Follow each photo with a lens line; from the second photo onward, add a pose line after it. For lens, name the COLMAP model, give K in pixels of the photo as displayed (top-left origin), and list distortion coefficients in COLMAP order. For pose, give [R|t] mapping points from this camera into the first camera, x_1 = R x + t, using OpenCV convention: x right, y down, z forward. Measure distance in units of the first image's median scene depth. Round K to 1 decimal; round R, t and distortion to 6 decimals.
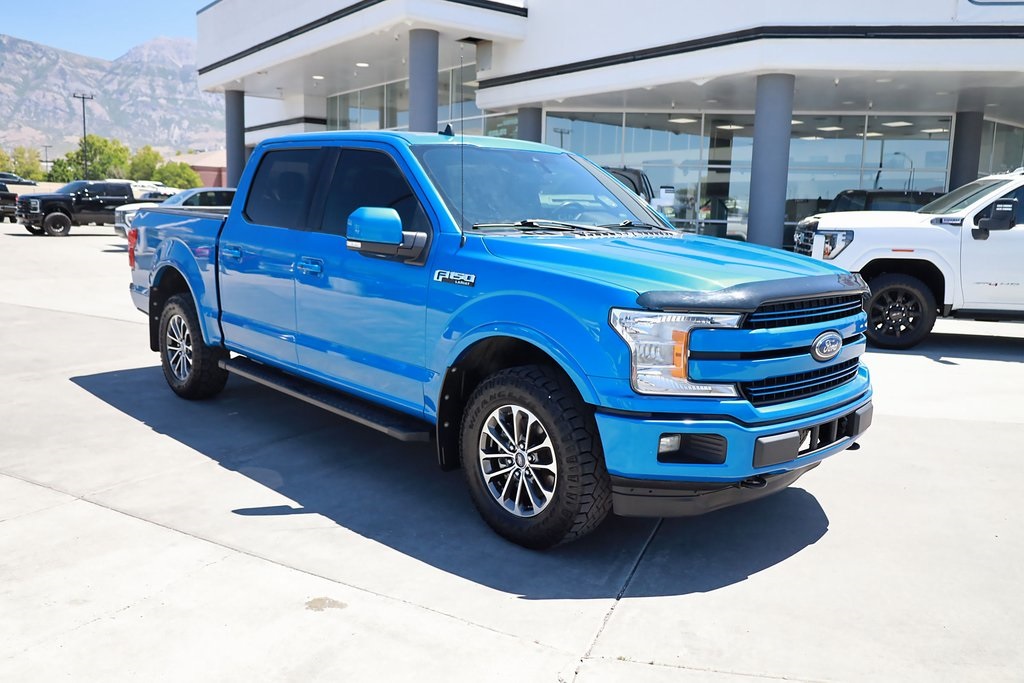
lens RADIAL K [[847.8, 0, 512.0], [0, 847.8, 341.5], [0, 0, 1]] dist [0.001611, -0.014843]
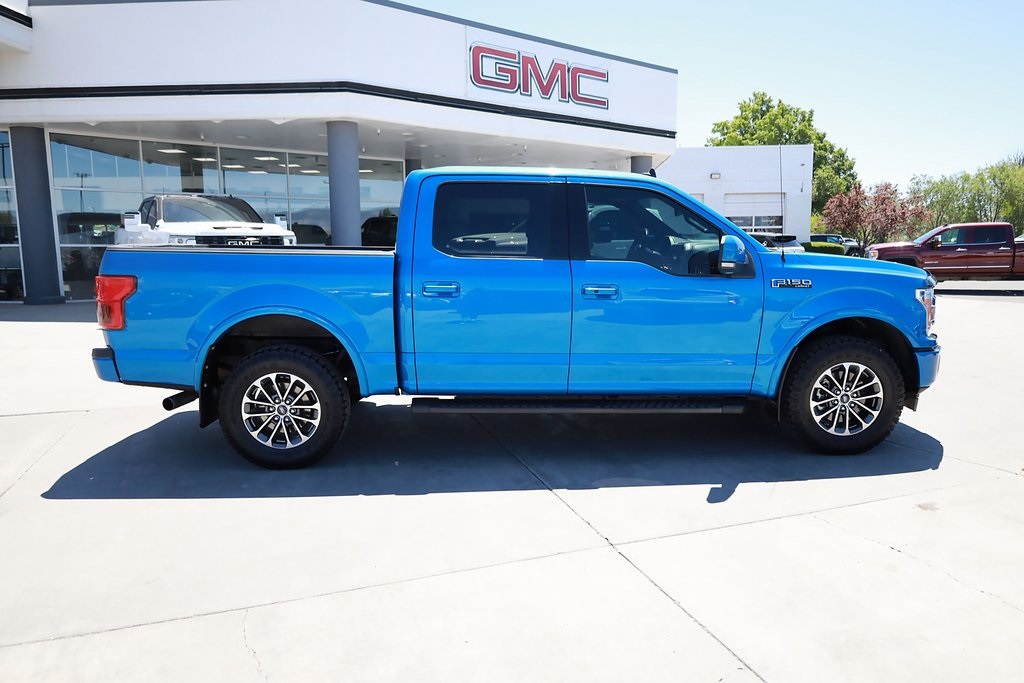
lens RADIAL K [[729.9, 0, 512.0], [0, 729.9, 341.5], [0, 0, 1]] dist [-0.003411, -0.004150]
pose [[0.626341, -0.138312, 0.767181, -0.366050], [0.142335, 0.987881, 0.061896, -0.034171], [-0.766445, 0.070429, 0.638437, 0.168161]]
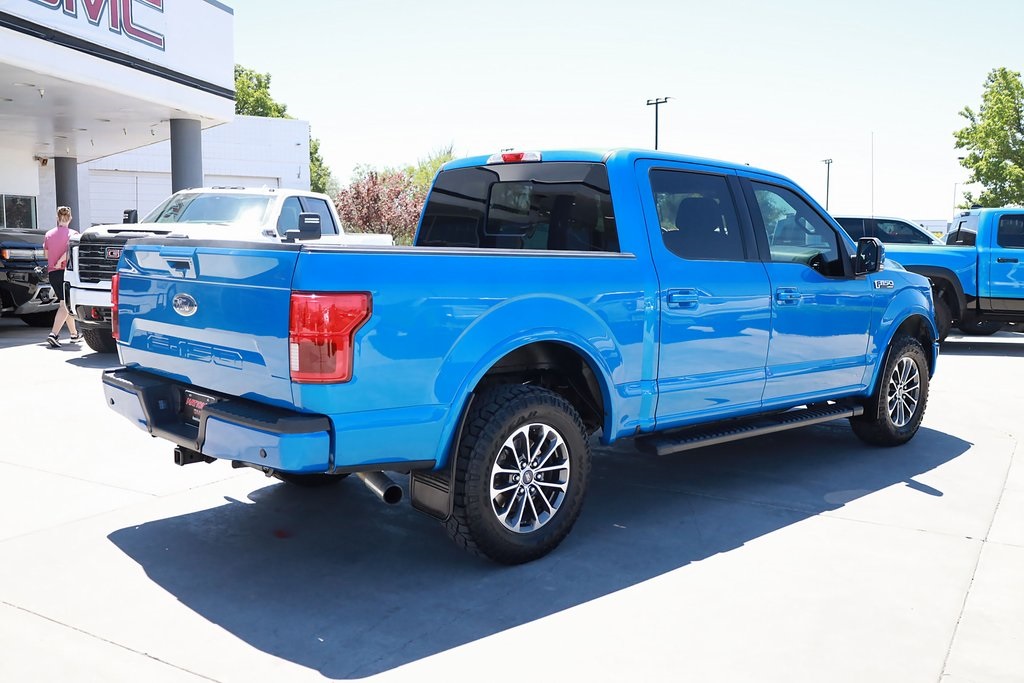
lens RADIAL K [[989.3, 0, 512.0], [0, 989.3, 341.5], [0, 0, 1]] dist [0.047832, -0.190616]
pose [[-0.057041, -0.130755, 0.989772, -0.496343], [0.140243, 0.980507, 0.137613, -0.087449], [-0.988473, 0.146658, -0.037591, 0.488307]]
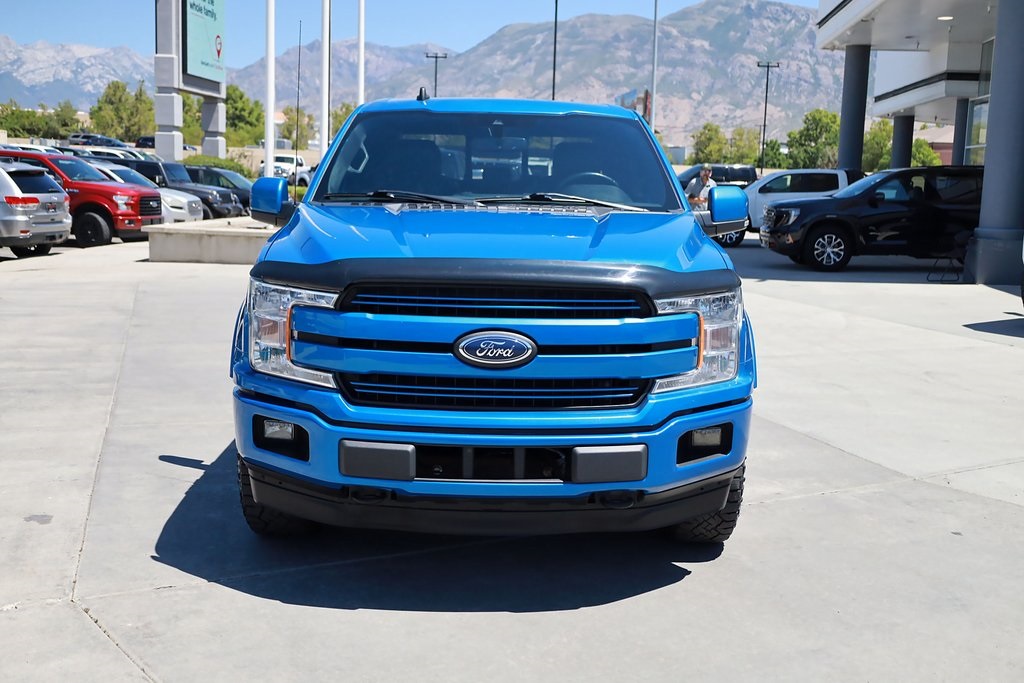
lens RADIAL K [[1126.0, 0, 512.0], [0, 1126.0, 341.5], [0, 0, 1]] dist [0.020980, 0.005129]
pose [[0.727695, 0.089559, -0.680028, 0.290319], [-0.110980, 0.993749, 0.012116, -0.004071], [0.676862, 0.066653, 0.733086, 0.068770]]
